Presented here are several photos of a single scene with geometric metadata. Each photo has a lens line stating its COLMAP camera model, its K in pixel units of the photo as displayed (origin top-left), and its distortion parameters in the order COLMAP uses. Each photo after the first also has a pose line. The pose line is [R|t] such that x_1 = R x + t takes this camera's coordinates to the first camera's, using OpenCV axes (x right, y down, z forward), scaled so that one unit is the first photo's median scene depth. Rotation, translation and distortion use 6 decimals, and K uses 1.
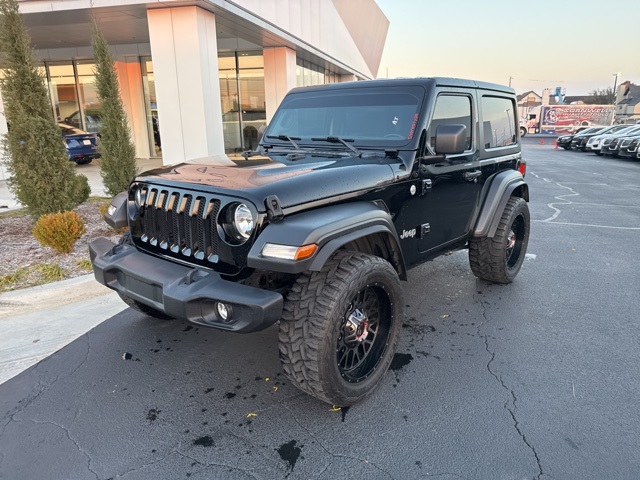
lens RADIAL K [[448.9, 0, 318.2], [0, 448.9, 238.0], [0, 0, 1]] dist [0.055653, -0.075663]
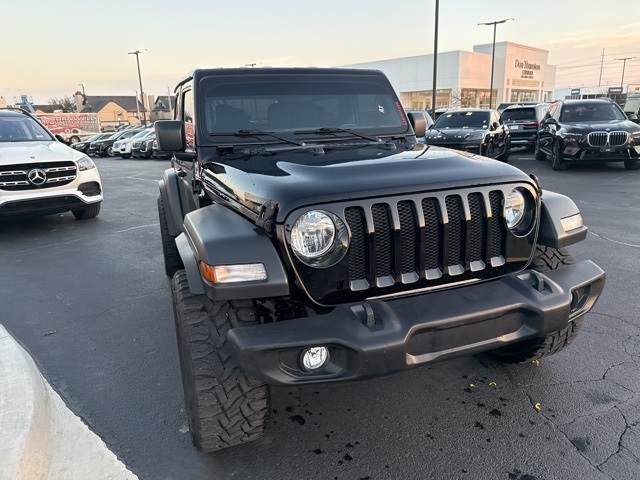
lens RADIAL K [[453.9, 0, 321.9], [0, 453.9, 235.1], [0, 0, 1]] dist [0.000256, -0.005736]
pose [[0.485708, -0.228906, 0.843617, -0.782647], [0.250369, 0.961099, 0.116635, -0.131154], [-0.837498, 0.154565, 0.524125, 0.587874]]
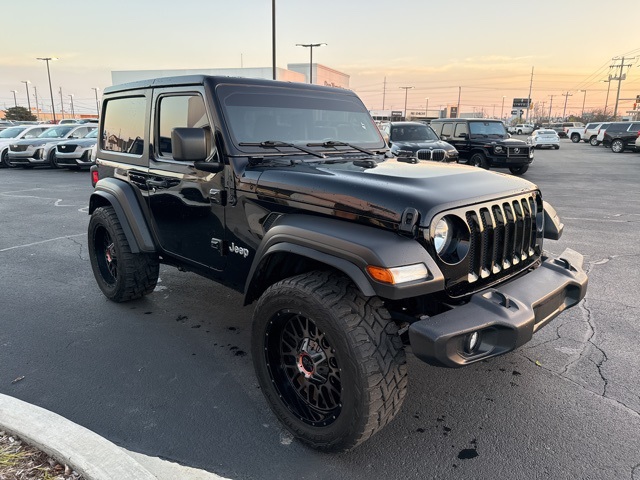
lens RADIAL K [[451.5, 0, 321.9], [0, 451.5, 239.1], [0, 0, 1]] dist [0.028479, -0.042963]
pose [[0.102303, -0.232112, 0.967294, -0.949721], [0.235779, 0.950345, 0.203108, -0.231524], [-0.966407, 0.207289, 0.151950, 0.937715]]
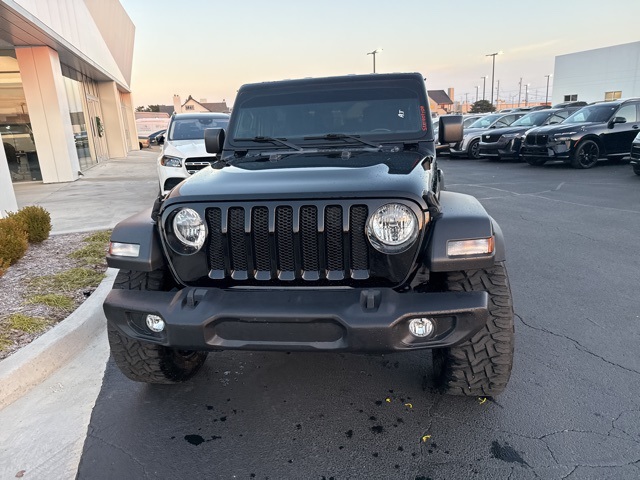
lens RADIAL K [[453.2, 0, 320.0], [0, 453.2, 240.0], [0, 0, 1]] dist [0.005508, -0.006860]
pose [[0.854459, -0.164355, 0.492836, -0.502783], [0.172088, 0.984625, 0.030001, -0.041312], [-0.490190, 0.059176, 0.869605, 0.213189]]
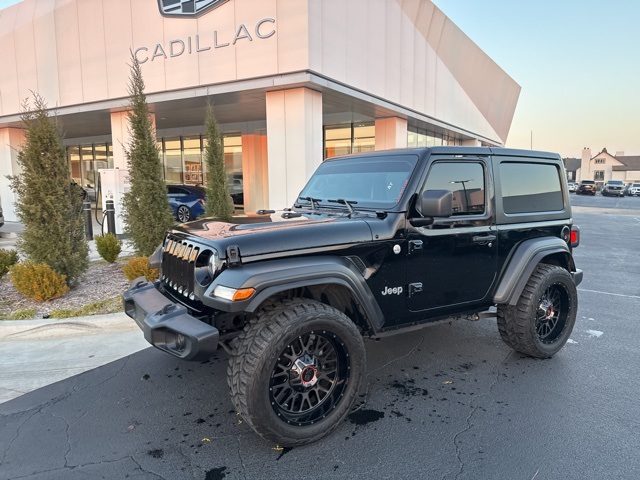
lens RADIAL K [[443.0, 0, 318.1], [0, 443.0, 230.4], [0, 0, 1]] dist [0.071854, -0.114236]
pose [[0.955964, 0.036158, -0.291248, 0.303072], [-0.078986, 0.987463, -0.136665, 0.005254], [0.282655, 0.153651, 0.946835, -0.037977]]
